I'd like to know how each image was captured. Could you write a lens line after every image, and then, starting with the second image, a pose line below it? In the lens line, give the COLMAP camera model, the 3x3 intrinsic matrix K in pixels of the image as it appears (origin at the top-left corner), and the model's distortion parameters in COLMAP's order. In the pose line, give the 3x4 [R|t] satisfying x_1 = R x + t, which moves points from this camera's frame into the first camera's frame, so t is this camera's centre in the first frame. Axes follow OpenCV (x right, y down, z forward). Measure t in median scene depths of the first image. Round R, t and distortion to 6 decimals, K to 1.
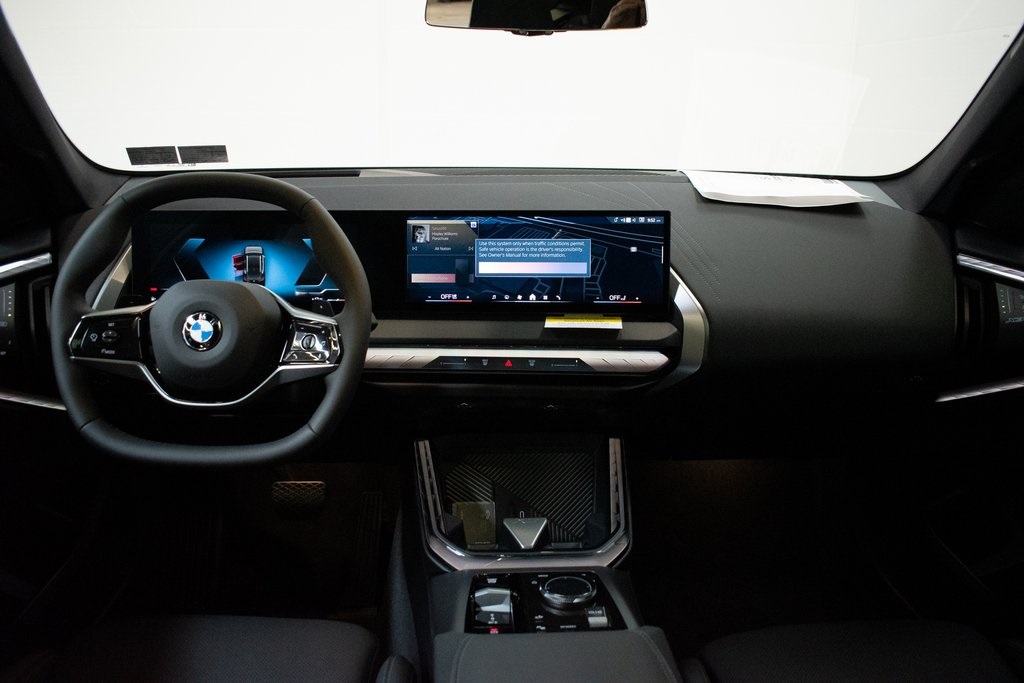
lens RADIAL K [[815.1, 0, 512.0], [0, 815.1, 341.5], [0, 0, 1]] dist [-0.083697, 0.002047]
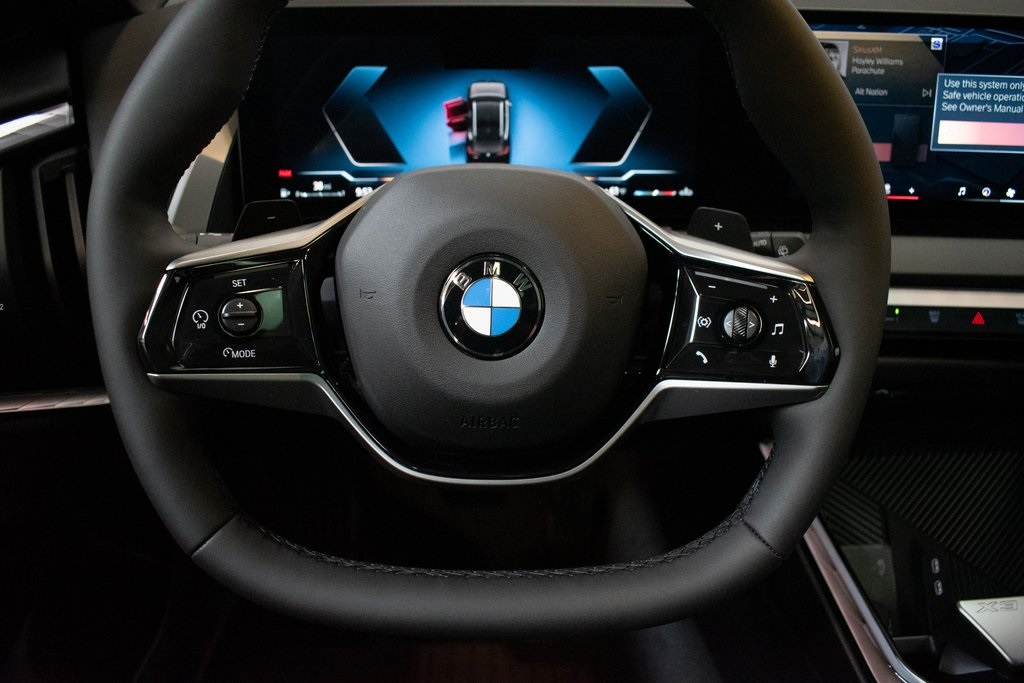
lens RADIAL K [[788.2, 0, 512.0], [0, 788.2, 341.5], [0, 0, 1]] dist [-0.091929, 0.006968]
pose [[0.999857, -0.000635, -0.016891, -0.297966], [0.003915, 0.980812, 0.194916, -0.056449], [0.016443, -0.194954, 0.980674, 0.509087]]
